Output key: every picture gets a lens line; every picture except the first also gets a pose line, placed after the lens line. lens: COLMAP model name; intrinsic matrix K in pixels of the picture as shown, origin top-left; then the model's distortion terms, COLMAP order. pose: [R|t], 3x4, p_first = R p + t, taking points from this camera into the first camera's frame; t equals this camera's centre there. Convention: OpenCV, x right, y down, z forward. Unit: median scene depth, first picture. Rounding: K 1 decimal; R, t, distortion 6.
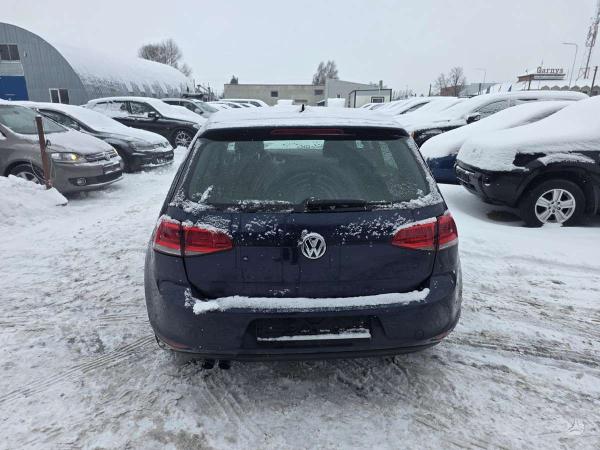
lens RADIAL K [[402.7, 0, 300.3], [0, 402.7, 224.5], [0, 0, 1]] dist [0.059975, -0.037966]
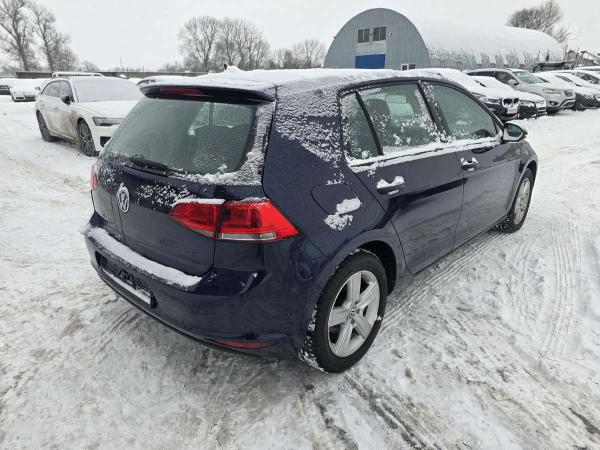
lens RADIAL K [[401.6, 0, 297.5], [0, 401.6, 223.5], [0, 0, 1]] dist [0.057192, -0.036575]
pose [[0.685232, 0.241130, -0.687250, 0.628949], [-0.201163, 0.969558, 0.139609, -0.072034], [0.699993, 0.042585, 0.712879, 0.328024]]
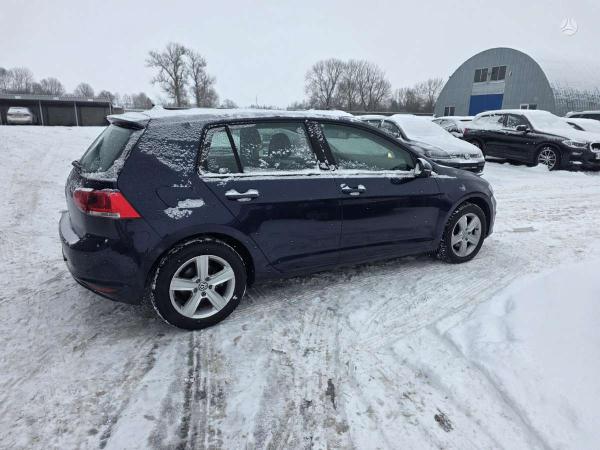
lens RADIAL K [[402.7, 0, 300.3], [0, 402.7, 224.5], [0, 0, 1]] dist [0.059975, -0.037966]
pose [[0.454262, 0.237975, -0.858495, 1.095108], [-0.268989, 0.955323, 0.122484, -0.151947], [0.849288, 0.175286, 0.497980, 0.582829]]
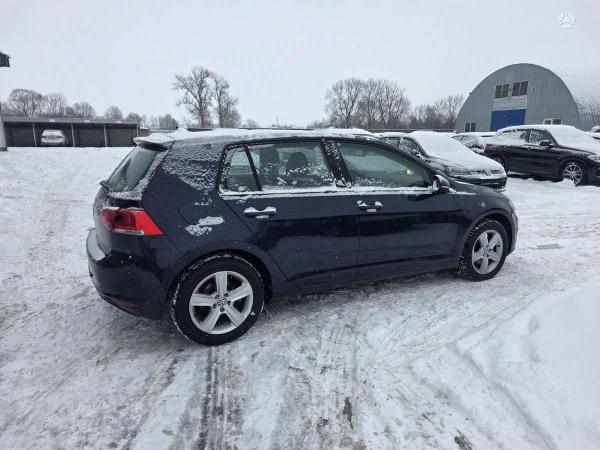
lens RADIAL K [[402.1, 0, 300.1], [0, 402.1, 219.0], [0, 0, 1]] dist [0.068543, -0.047018]
pose [[0.410094, 0.189161, -0.892211, 1.111335], [-0.261660, 0.961534, 0.083590, -0.155667], [0.873703, 0.199176, 0.443815, 0.582395]]
